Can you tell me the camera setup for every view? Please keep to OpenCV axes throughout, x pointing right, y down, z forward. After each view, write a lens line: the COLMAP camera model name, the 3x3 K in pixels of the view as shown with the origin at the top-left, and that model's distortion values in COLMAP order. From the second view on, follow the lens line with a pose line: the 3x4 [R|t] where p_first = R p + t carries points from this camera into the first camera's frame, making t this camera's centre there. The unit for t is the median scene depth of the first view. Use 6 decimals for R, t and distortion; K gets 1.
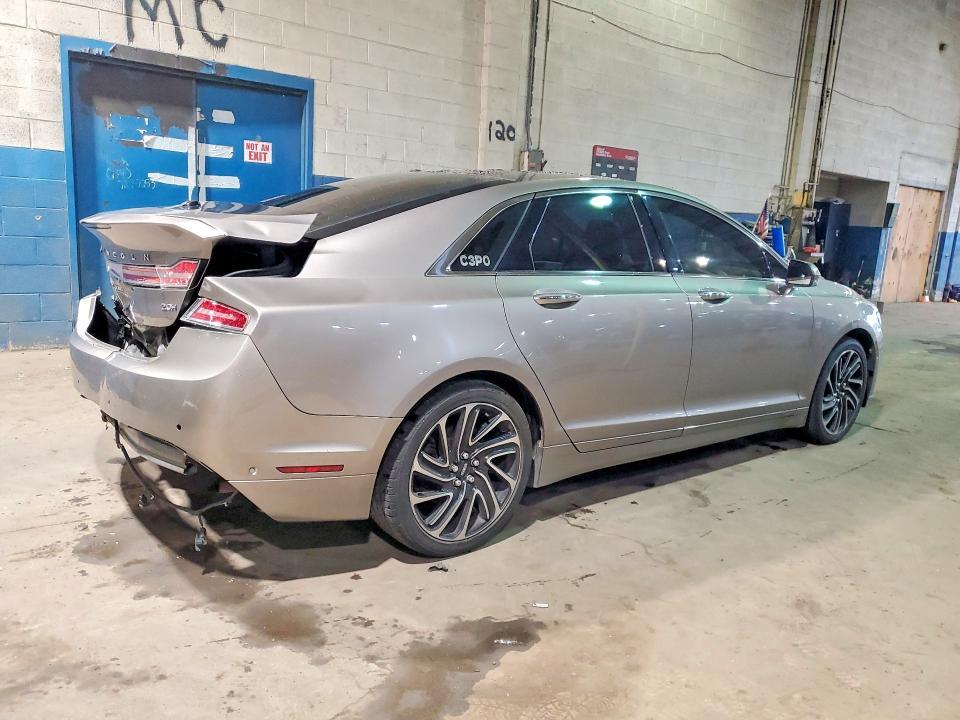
lens RADIAL K [[713.1, 0, 482.6], [0, 713.1, 359.8], [0, 0, 1]] dist [0.005249, 0.002696]
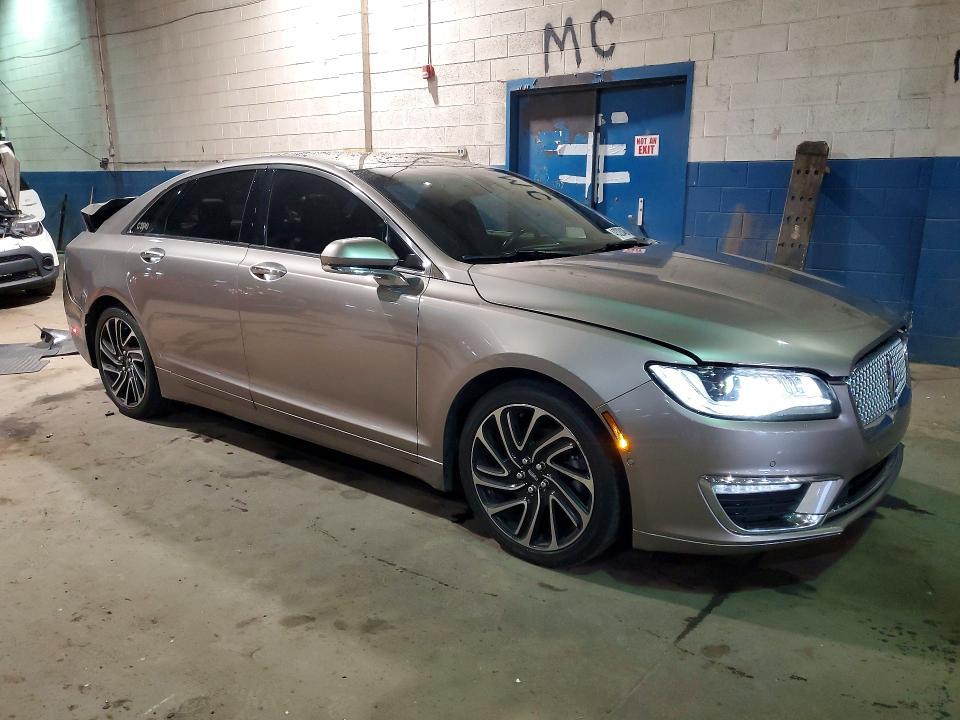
lens RADIAL K [[713.1, 0, 482.6], [0, 713.1, 359.8], [0, 0, 1]] dist [0.005249, 0.002696]
pose [[0.268058, 0.168119, -0.948620, 0.750811], [-0.176484, 0.976563, 0.123201, -0.081129], [0.947100, 0.134391, 0.291446, 0.578440]]
